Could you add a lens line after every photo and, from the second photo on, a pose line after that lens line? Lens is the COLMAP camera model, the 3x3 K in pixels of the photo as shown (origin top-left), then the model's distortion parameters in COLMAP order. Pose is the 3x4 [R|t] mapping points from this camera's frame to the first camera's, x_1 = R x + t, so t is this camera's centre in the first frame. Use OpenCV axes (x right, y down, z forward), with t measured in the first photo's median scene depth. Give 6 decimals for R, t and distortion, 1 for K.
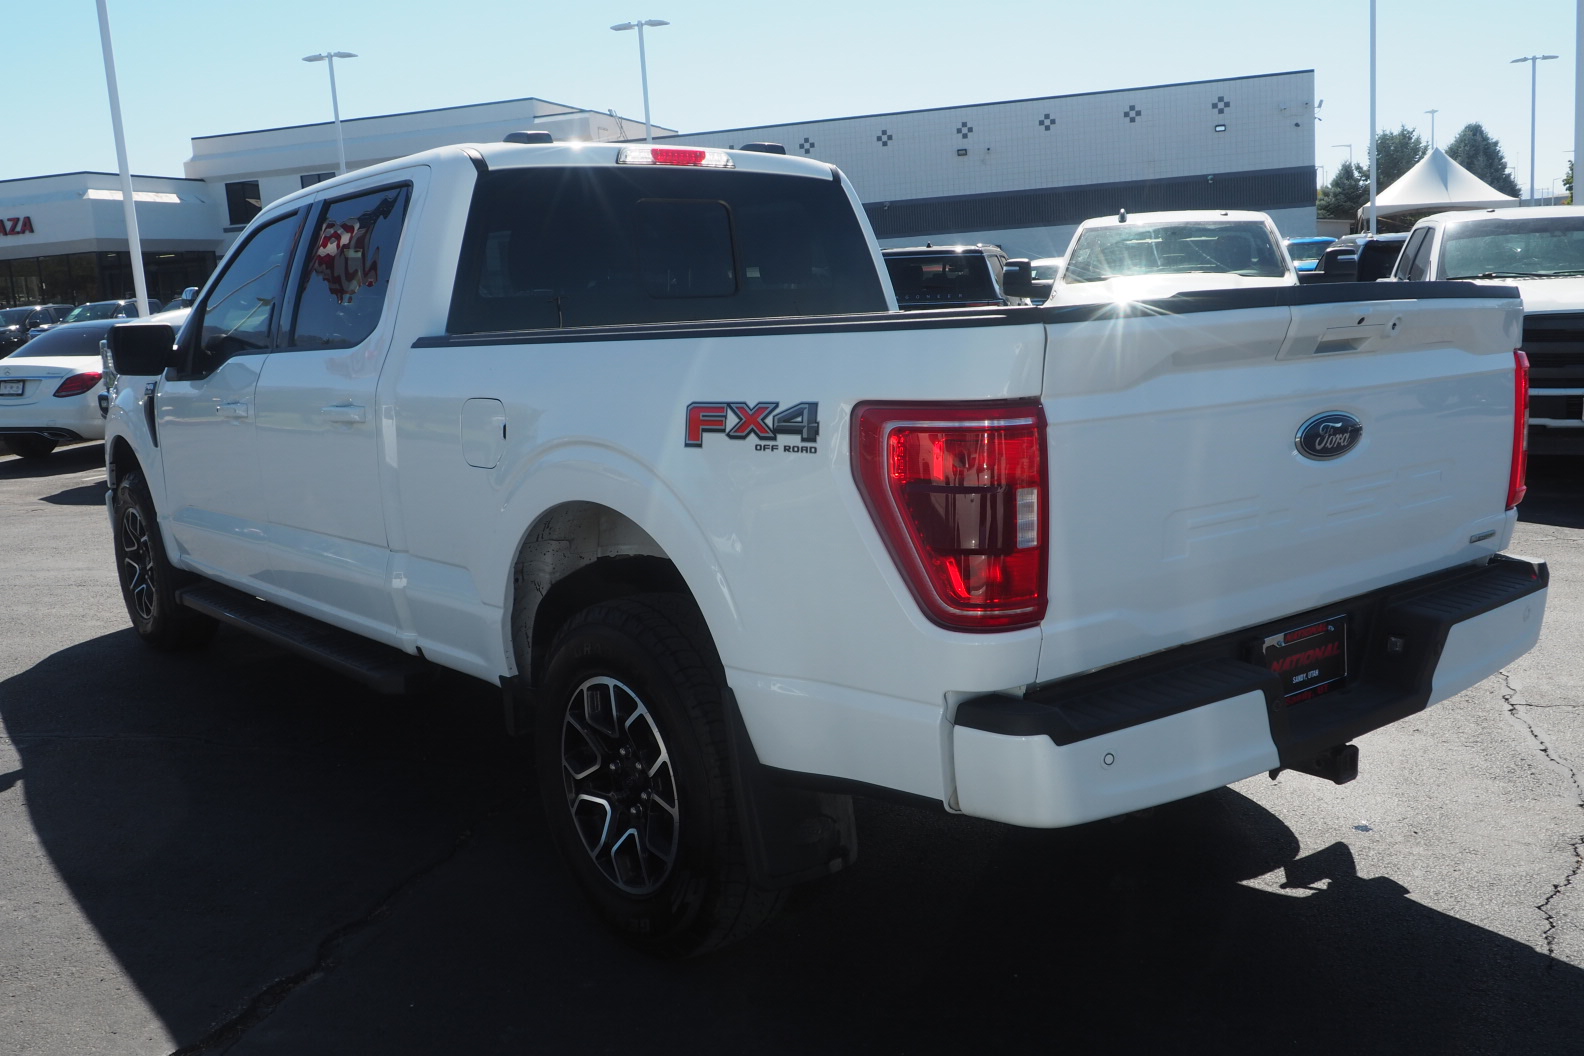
lens RADIAL K [[1405.0, 0, 792.0], [0, 1405.0, 528.0], [0, 0, 1]] dist [-0.003913, 0.003567]
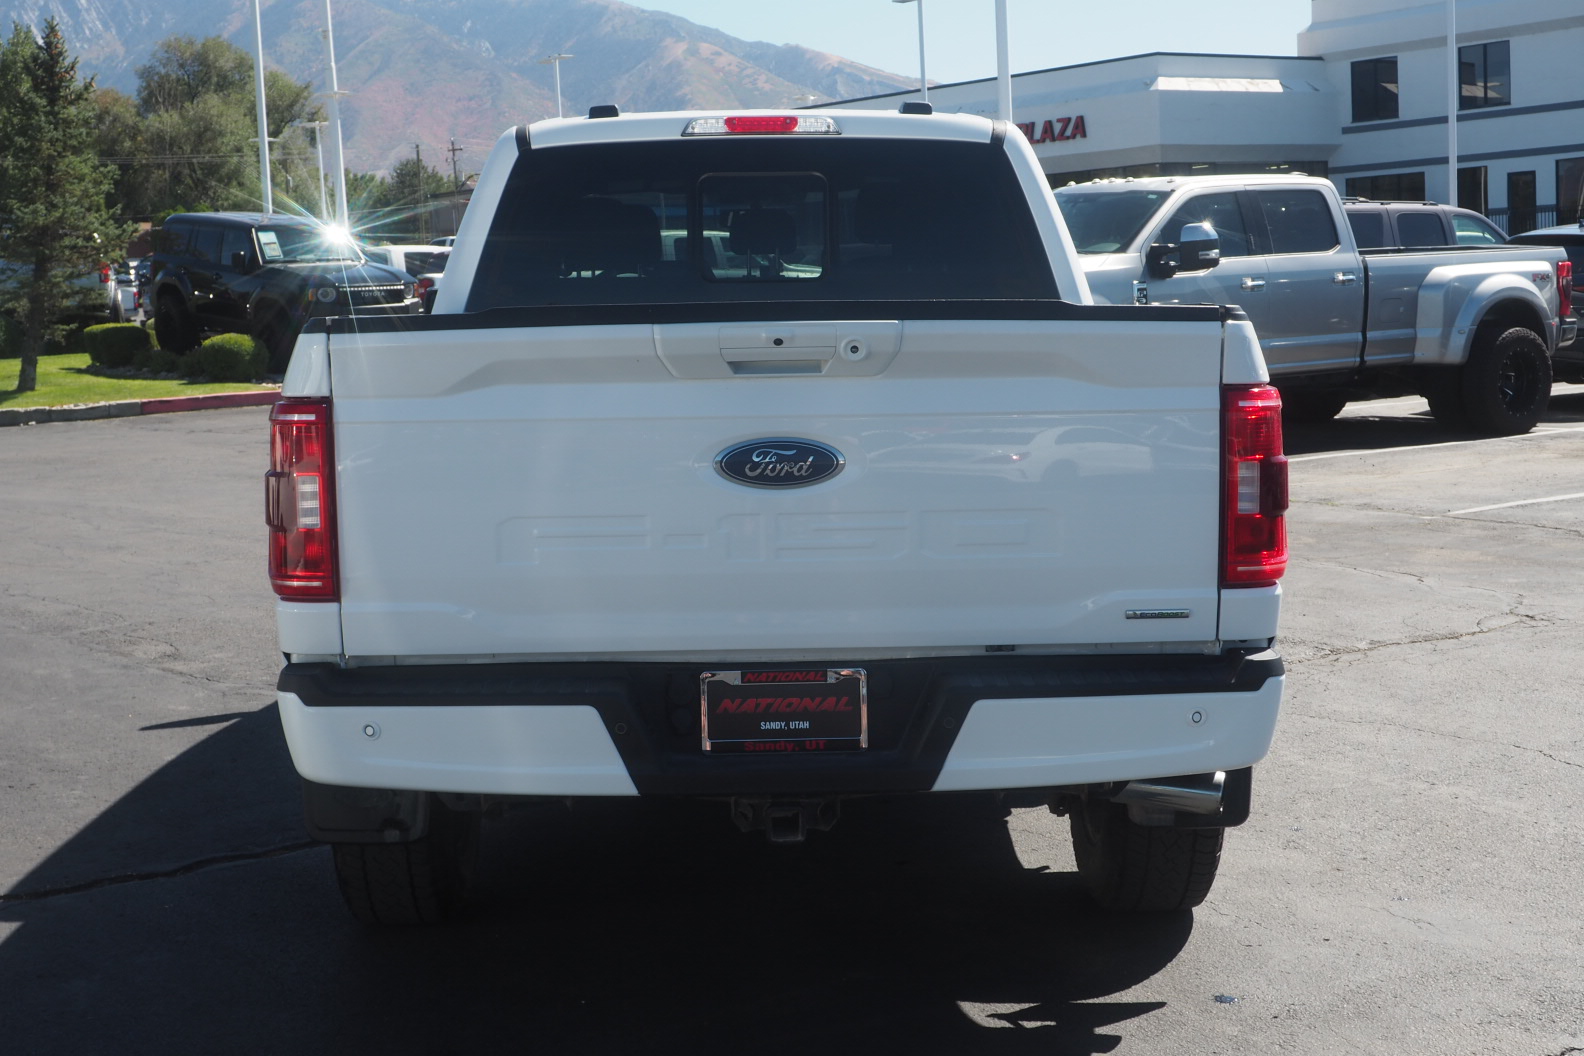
lens RADIAL K [[2196.7, 0, 792.0], [0, 2196.7, 528.0], [0, 0, 1]] dist [-0.001250, -0.030501]
pose [[0.804302, 0.093788, -0.586772, 0.789136], [-0.109973, 0.993901, 0.008120, -0.022639], [0.583955, 0.057998, 0.809711, -0.108963]]
